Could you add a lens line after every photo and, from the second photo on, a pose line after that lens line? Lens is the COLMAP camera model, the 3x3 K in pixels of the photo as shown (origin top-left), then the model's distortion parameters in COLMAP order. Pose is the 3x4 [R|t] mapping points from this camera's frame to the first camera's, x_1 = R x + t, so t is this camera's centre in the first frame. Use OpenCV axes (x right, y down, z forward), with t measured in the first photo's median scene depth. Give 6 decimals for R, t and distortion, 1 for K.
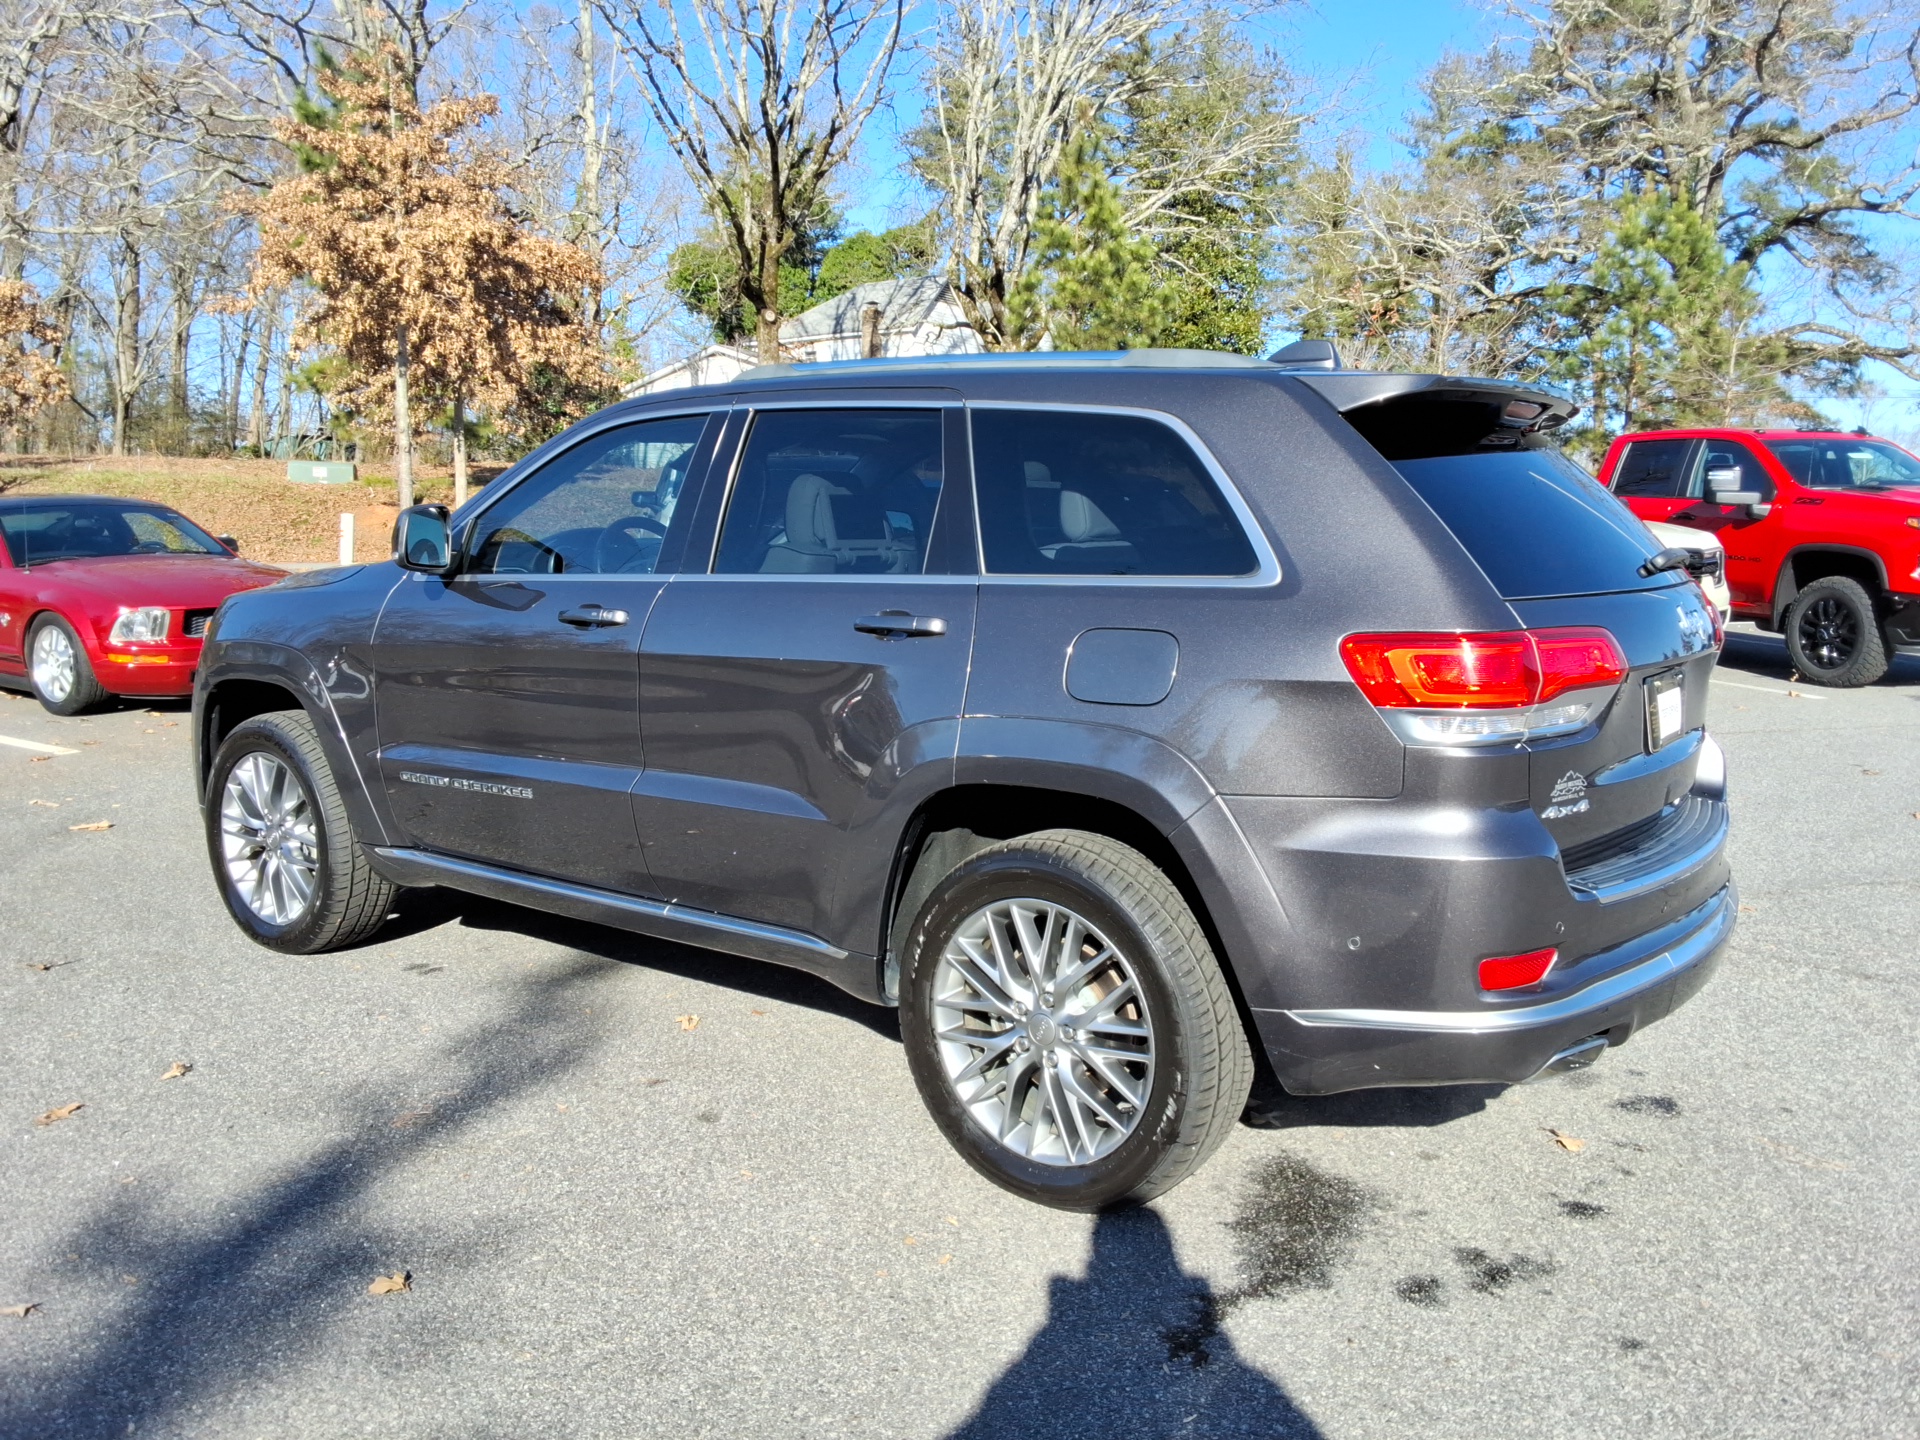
lens RADIAL K [[1515.5, 0, 981.2], [0, 1515.5, 707.6], [0, 0, 1]] dist [0.107294, -0.152837]
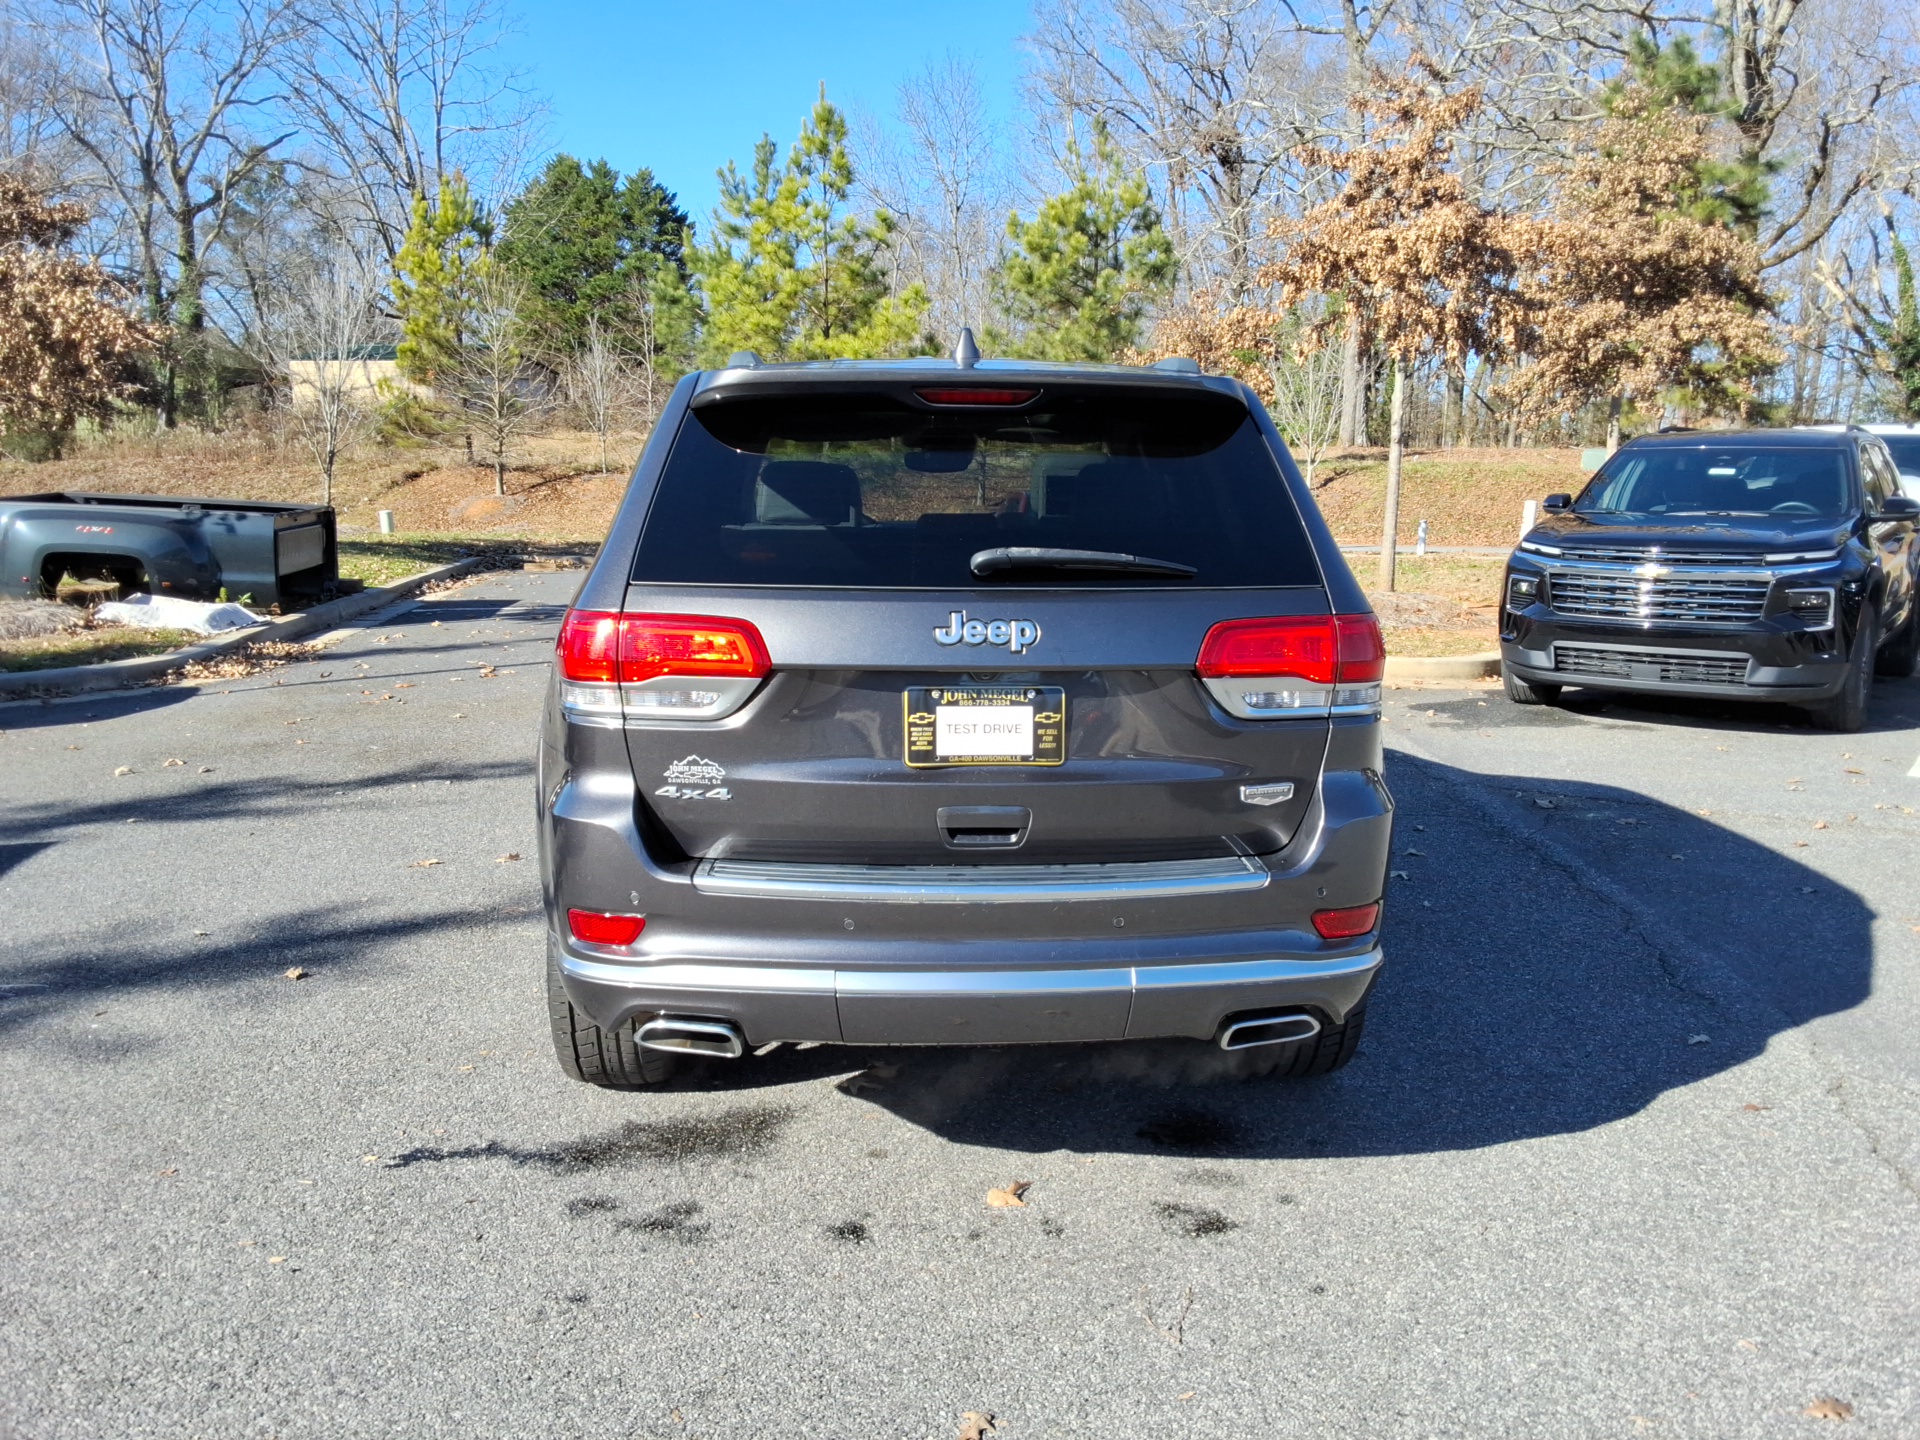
lens RADIAL K [[1515.5, 0, 981.2], [0, 1515.5, 707.6], [0, 0, 1]] dist [0.107294, -0.152837]
pose [[0.650849, 0.112834, -0.750776, 0.087006], [-0.106667, 0.992676, 0.056720, -0.004696], [0.751677, 0.043167, 0.658117, 0.032738]]
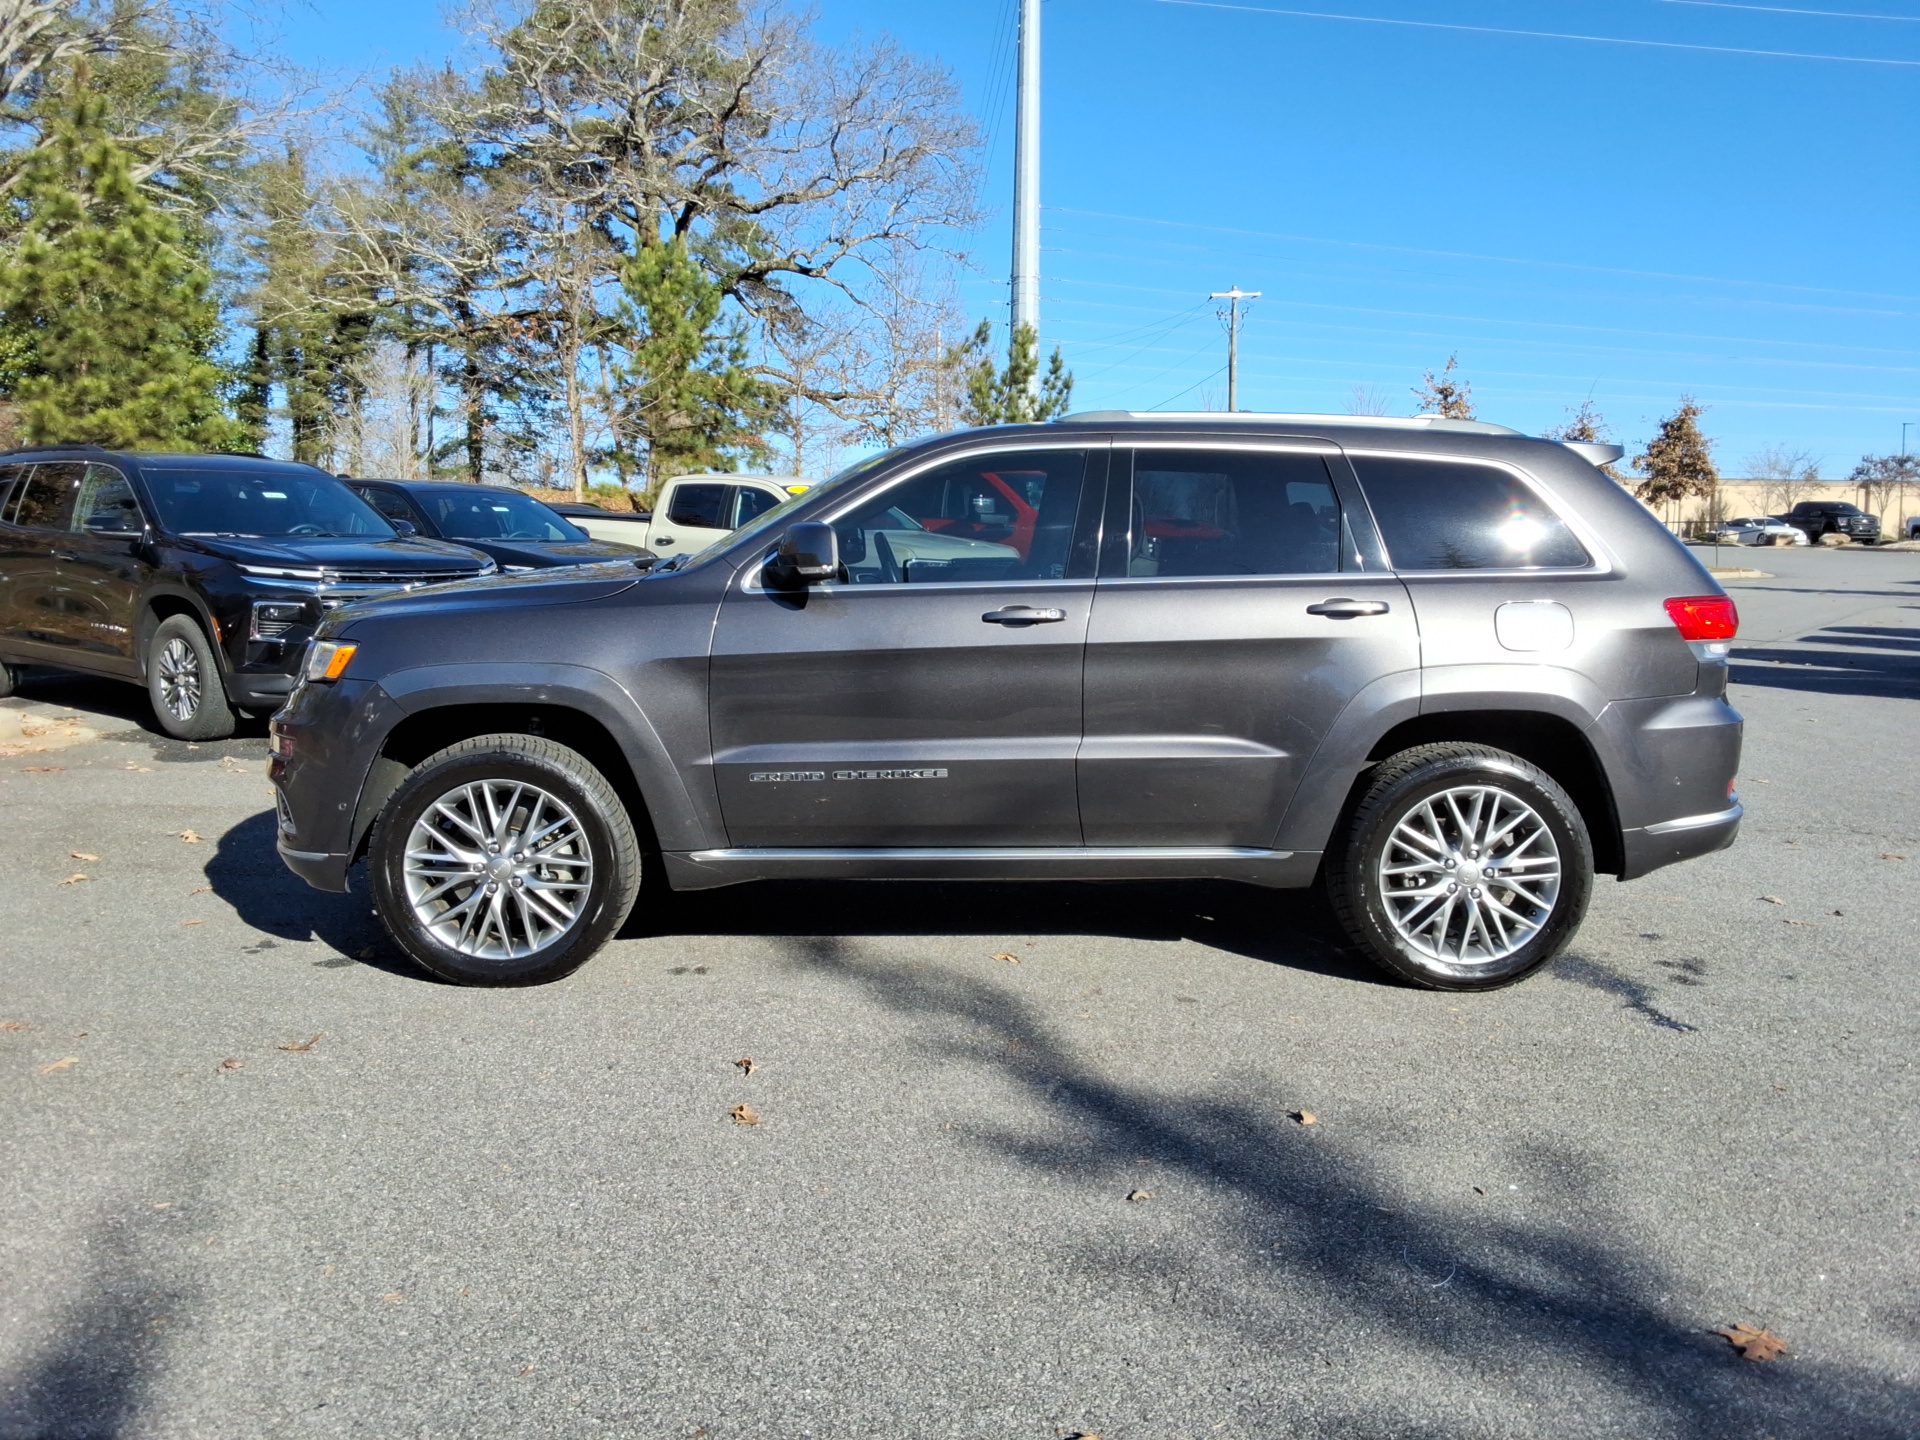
lens RADIAL K [[1508.2, 0, 935.9], [0, 1508.2, 722.8], [0, 0, 1]] dist [0.099499, -0.150194]
pose [[0.796606, -0.073386, 0.600028, -0.100199], [0.071176, 0.997086, 0.027454, -0.001405], [-0.600294, 0.020838, 0.799508, 0.008363]]
